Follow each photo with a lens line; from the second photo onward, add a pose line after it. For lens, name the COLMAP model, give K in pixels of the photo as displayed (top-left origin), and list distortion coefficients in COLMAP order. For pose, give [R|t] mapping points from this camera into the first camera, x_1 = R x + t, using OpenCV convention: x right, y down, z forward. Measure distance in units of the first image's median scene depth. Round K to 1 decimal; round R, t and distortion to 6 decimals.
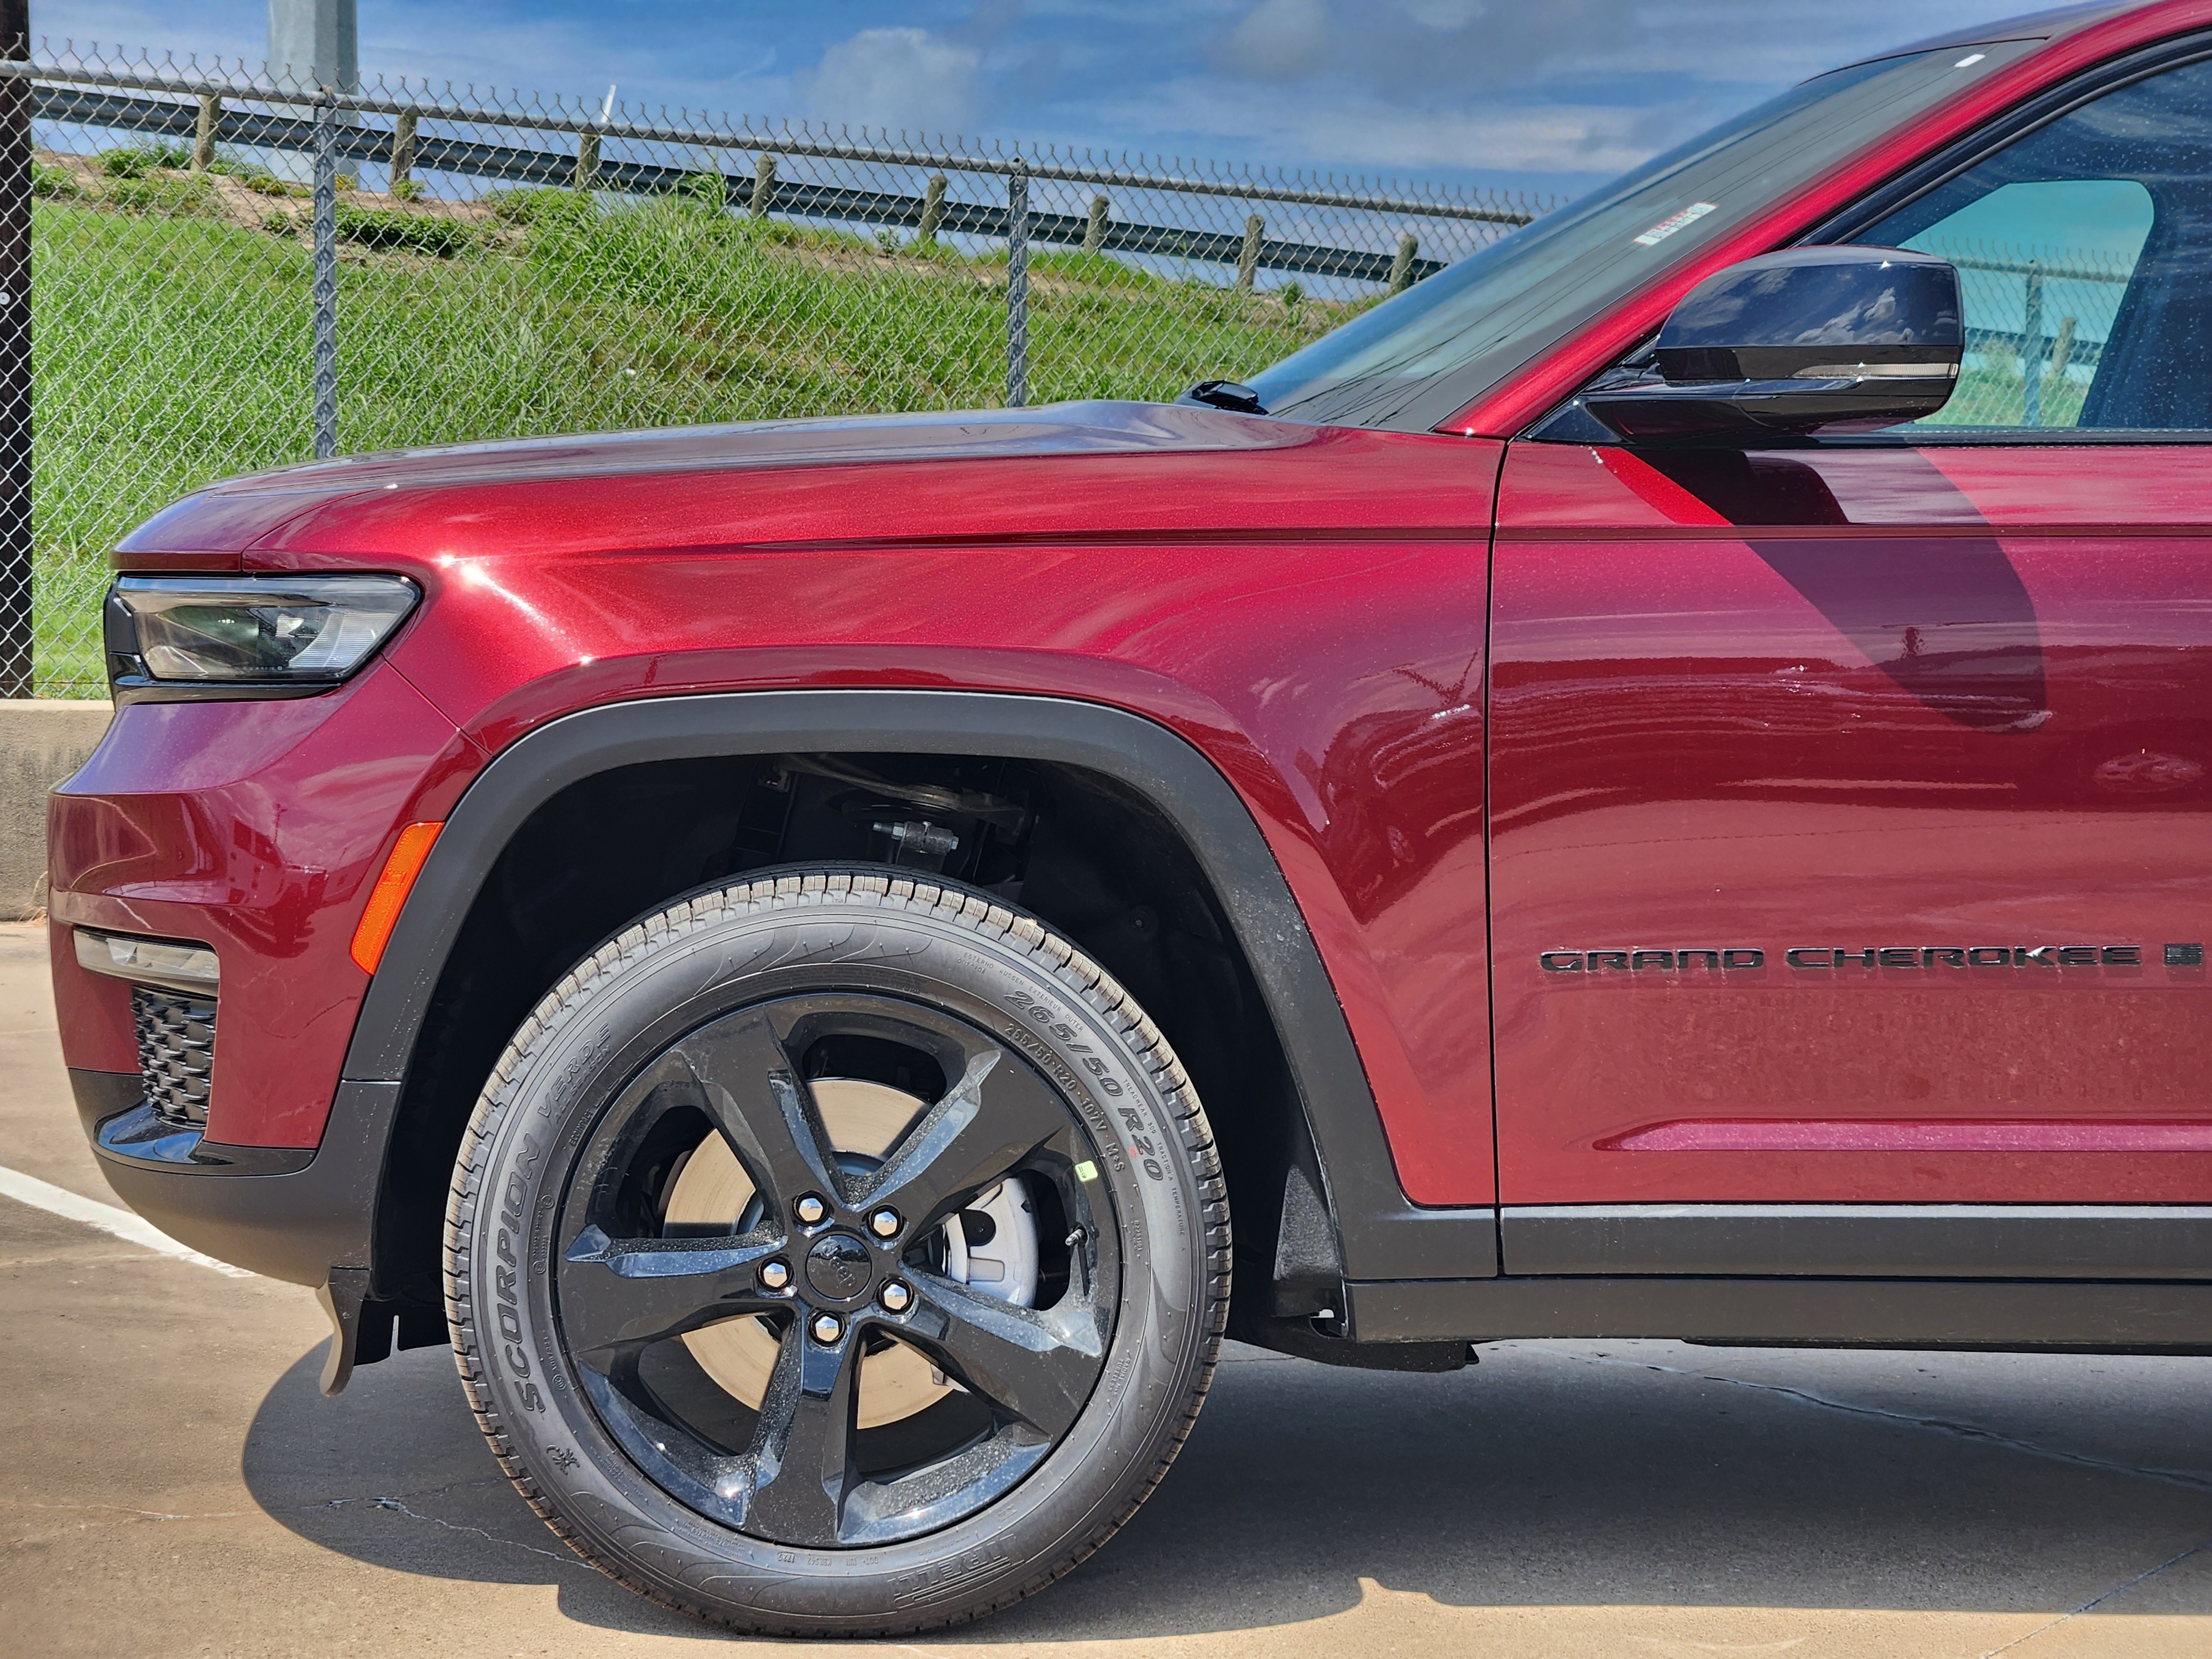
lens RADIAL K [[4491.0, 0, 1106.0], [0, 4491.0, 829.5], [0, 0, 1]] dist [-0.560070, 9.346435]
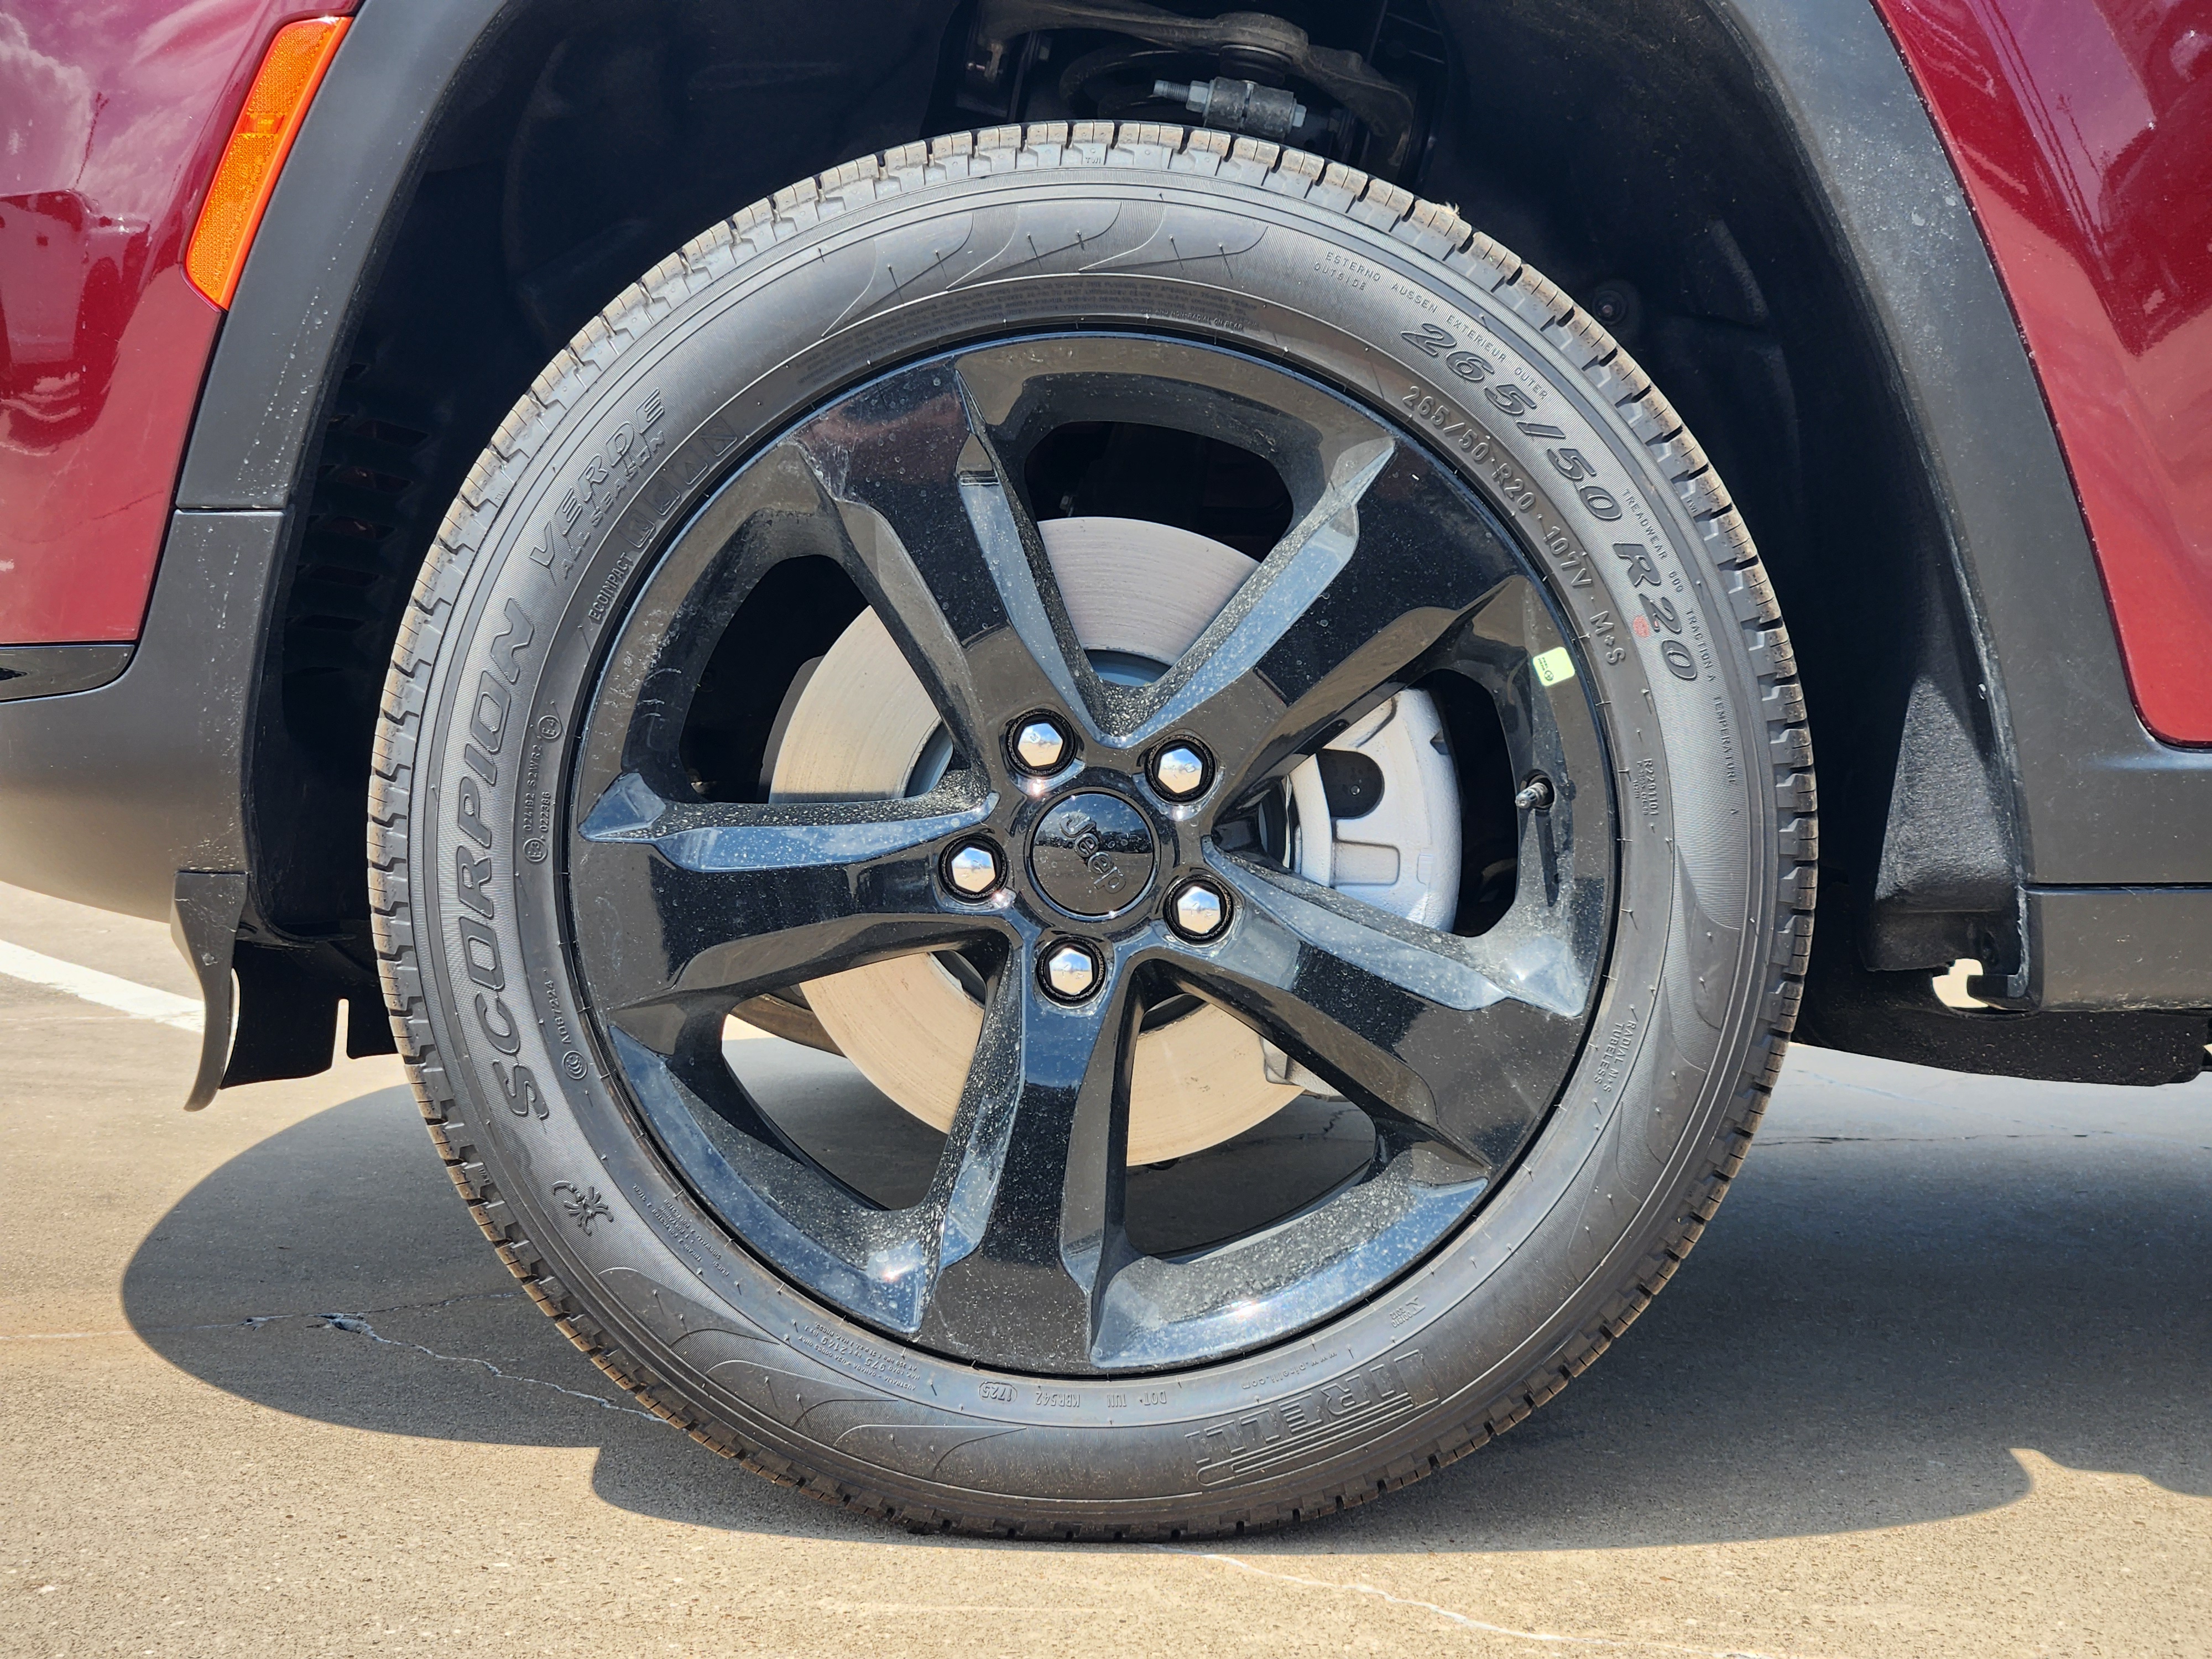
lens RADIAL K [[4371.9, 0, 1163.5], [0, 4371.9, 837.9], [0, 0, 1]] dist [-0.581588, 8.287743]
pose [[0.998811, -0.004817, -0.048504, -0.025843], [0.004920, 0.999986, 0.001993, 0.095312], [0.048494, -0.002229, 0.998821, 0.476283]]
